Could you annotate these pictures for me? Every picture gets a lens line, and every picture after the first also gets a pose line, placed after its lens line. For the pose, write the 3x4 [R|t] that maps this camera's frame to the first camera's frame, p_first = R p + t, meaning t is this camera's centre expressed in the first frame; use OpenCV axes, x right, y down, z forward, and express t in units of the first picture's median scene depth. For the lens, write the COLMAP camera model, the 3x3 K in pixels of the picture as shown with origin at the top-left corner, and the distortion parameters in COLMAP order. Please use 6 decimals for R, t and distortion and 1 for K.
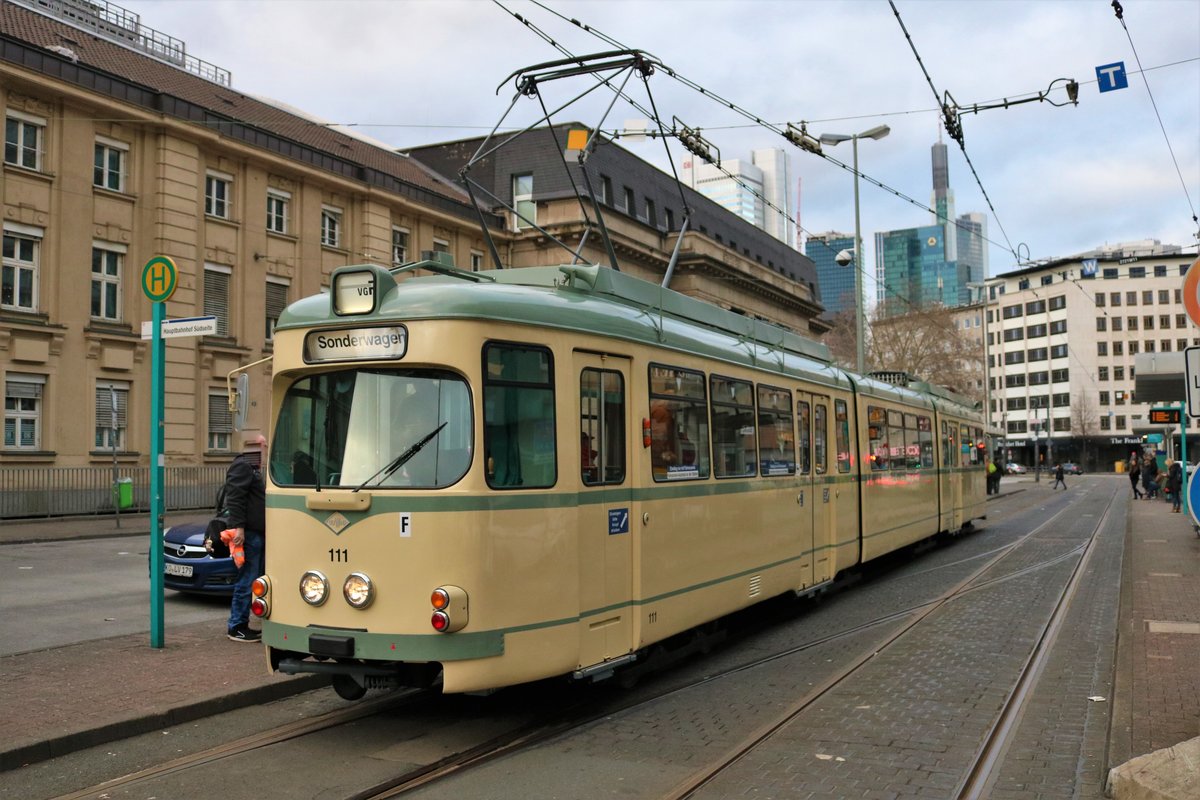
lens RADIAL K [[1171.6, 0, 600.0], [0, 1171.6, 400.0], [0, 0, 1]] dist [-0.101266, 0.003946]
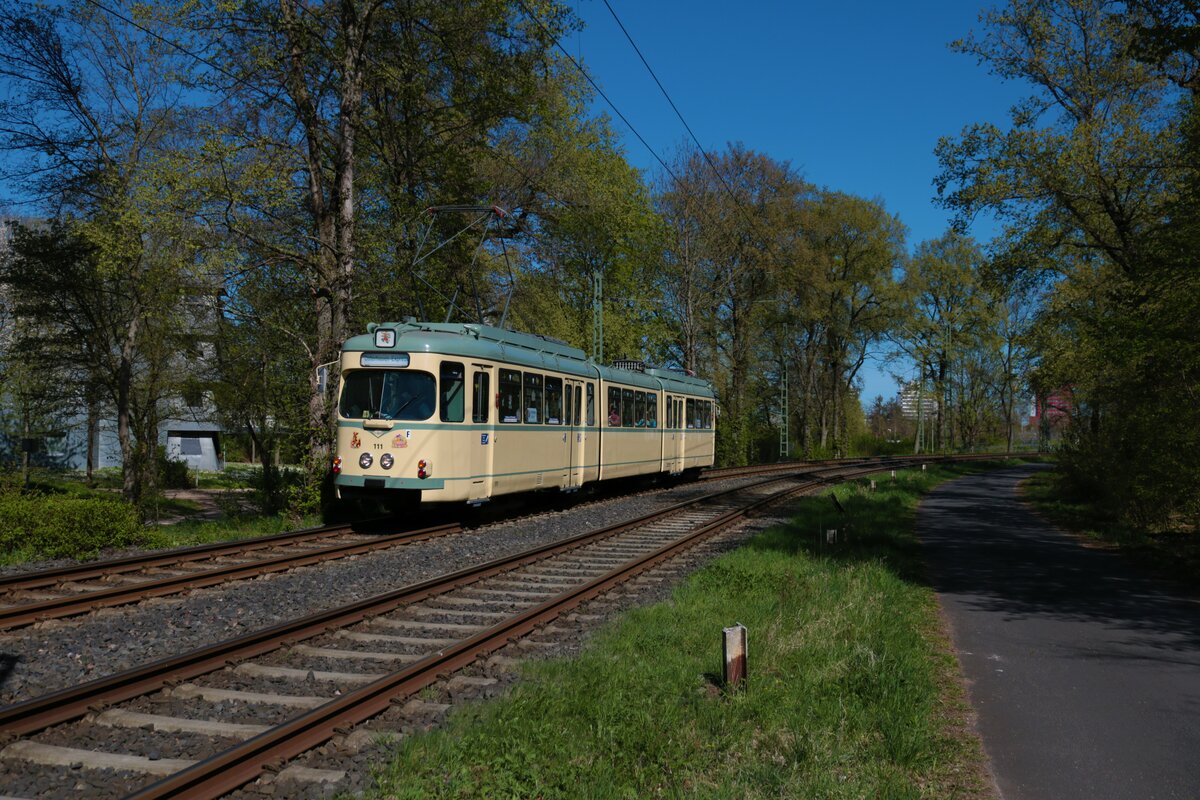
lens RADIAL K [[1238.7, 0, 600.0], [0, 1238.7, 400.0], [0, 0, 1]] dist [-0.087328, 0.002760]
pose [[0.980186, 0.038101, 0.194380, -0.249497], [-0.044742, 0.998551, 0.029888, -0.056937], [-0.192960, -0.037992, 0.980471, -1.482551]]
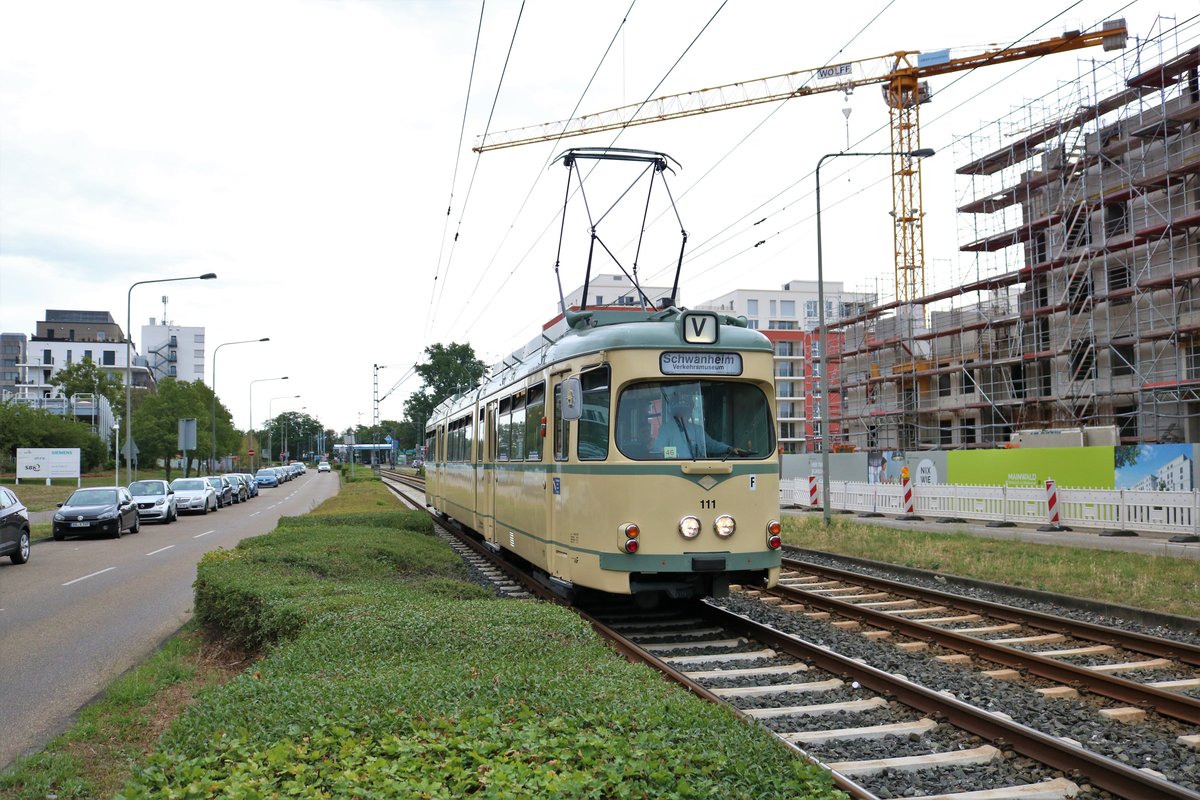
lens RADIAL K [[1067.0, 0, 603.6], [0, 1067.0, 428.4], [0, 0, 1]] dist [-0.001078, -0.000650]
pose [[0.789132, 0.016376, 0.614005, -1.065348], [-0.027844, 0.999571, 0.009127, 0.024195], [-0.613592, -0.024299, 0.789249, -0.001743]]
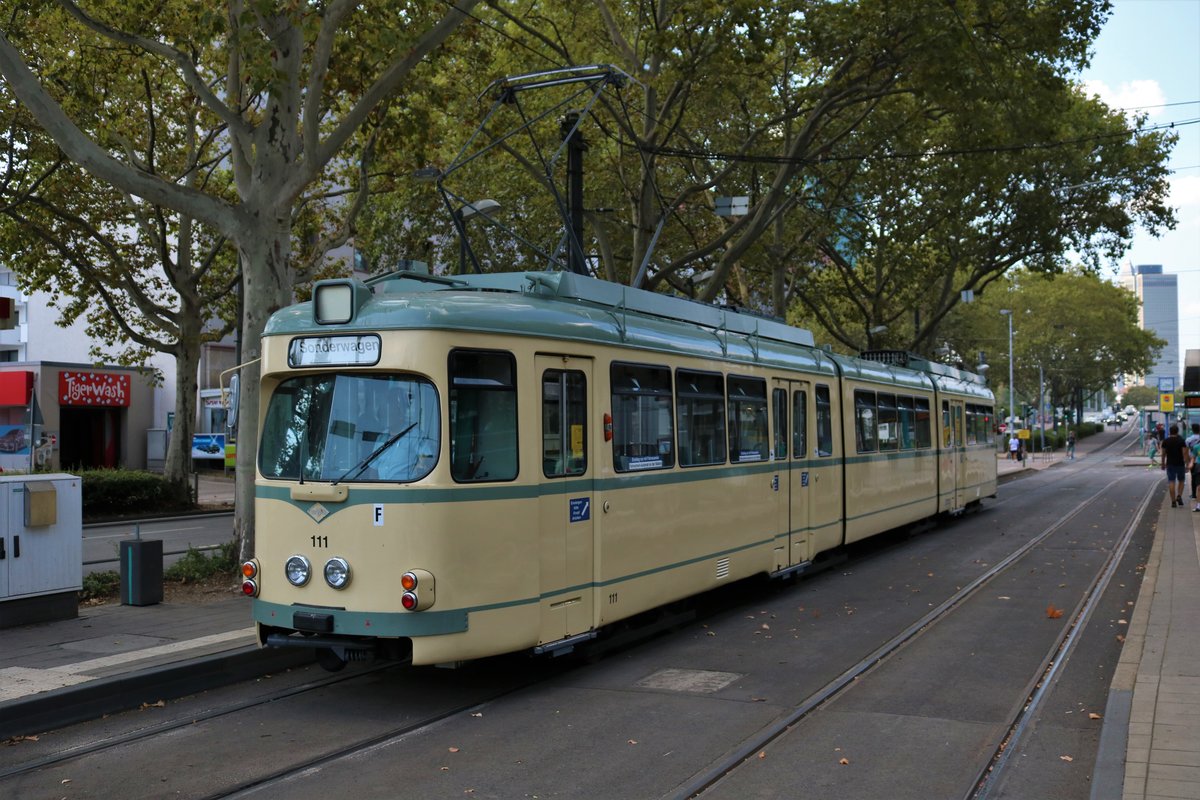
lens RADIAL K [[1238.7, 0, 600.0], [0, 1238.7, 400.0], [0, 0, 1]] dist [-0.087328, 0.002760]
pose [[0.999847, 0.003269, -0.017161, 0.057262], [-0.002769, 0.999574, 0.029067, -0.033314], [0.017249, -0.029016, 0.999430, -0.152927]]
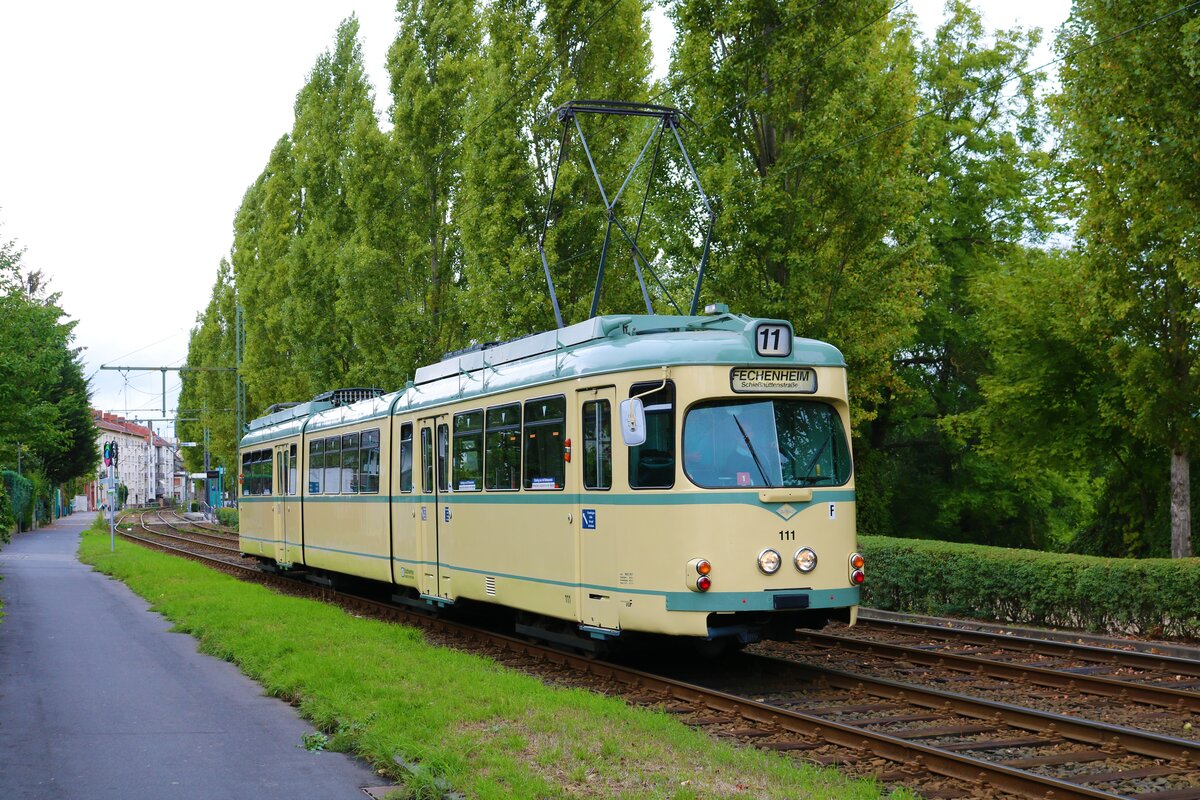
lens RADIAL K [[1670.4, 0, 582.5], [0, 1670.4, 402.1], [0, 0, 1]] dist [0.001833, 0.001965]
pose [[0.704351, 0.025314, 0.709400, -1.613554], [-0.019922, 0.999675, -0.015892, 0.012037], [-0.709572, -0.002940, 0.704627, -0.187721]]
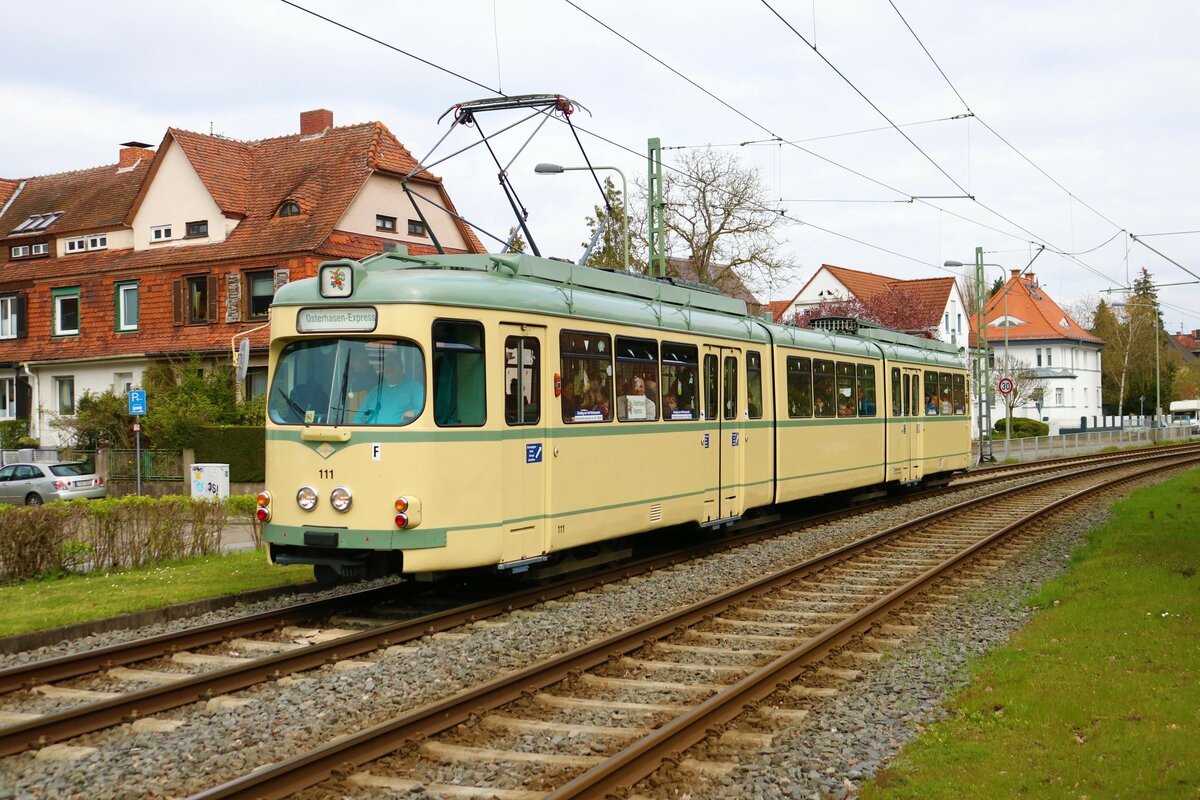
lens RADIAL K [[1467.3, 0, 600.0], [0, 1467.3, 400.0], [0, 0, 1]] dist [0.052779, 0.006447]
pose [[0.999460, 0.007760, 0.031915, 0.038495], [-0.009297, 0.998790, 0.048301, -0.037016], [-0.031502, -0.048572, 0.998323, -0.669699]]
